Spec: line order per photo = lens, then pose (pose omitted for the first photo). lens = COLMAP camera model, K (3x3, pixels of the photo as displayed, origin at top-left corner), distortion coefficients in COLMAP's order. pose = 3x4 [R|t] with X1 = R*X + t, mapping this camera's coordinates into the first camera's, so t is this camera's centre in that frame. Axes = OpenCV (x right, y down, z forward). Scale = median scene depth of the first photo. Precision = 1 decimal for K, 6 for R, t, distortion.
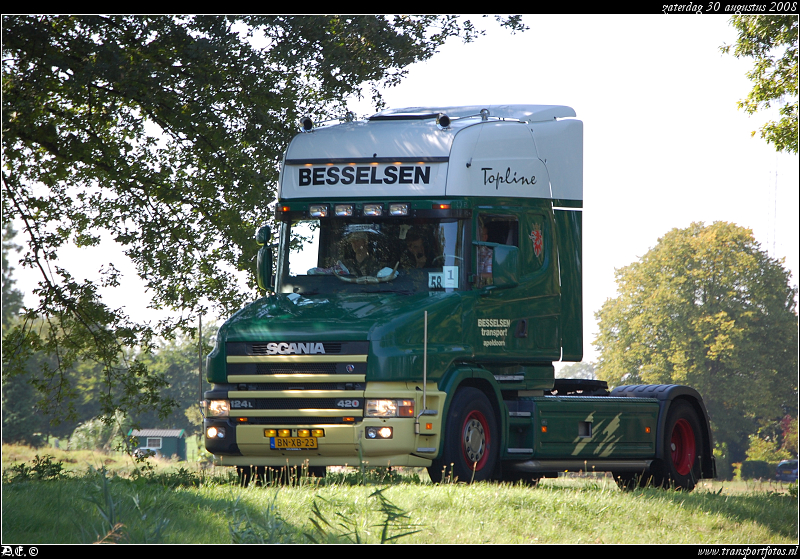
lens RADIAL K [[4677.8, 0, 400.0], [0, 4677.8, 279.5], [0, 0, 1]] dist [0.109458, 0.180806]
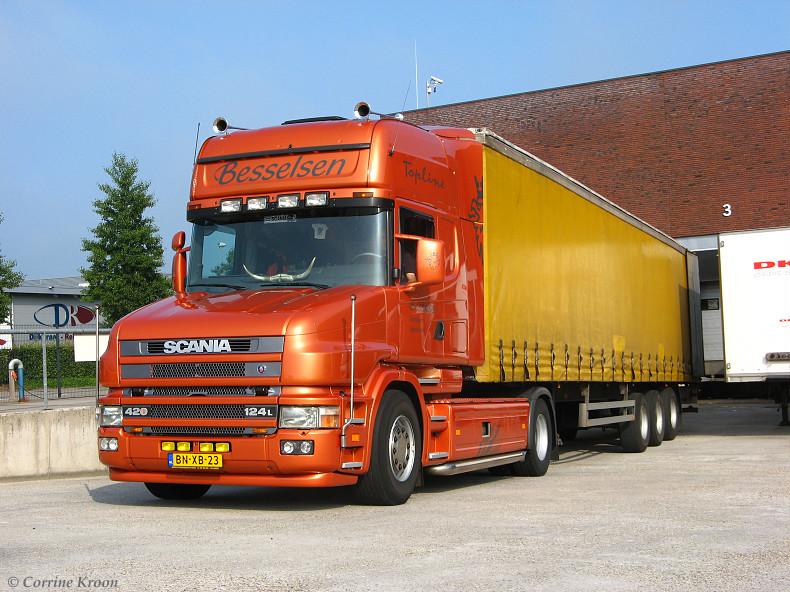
lens RADIAL K [[1084.6, 0, 395.0], [0, 1084.6, 296.0], [0, 0, 1]] dist [-0.261919, -0.008963]
pose [[0.994702, 0.000699, 0.102794, -0.006747], [0.005014, 0.998456, -0.055315, 0.016401], [-0.102674, 0.055538, 0.993163, 0.800072]]
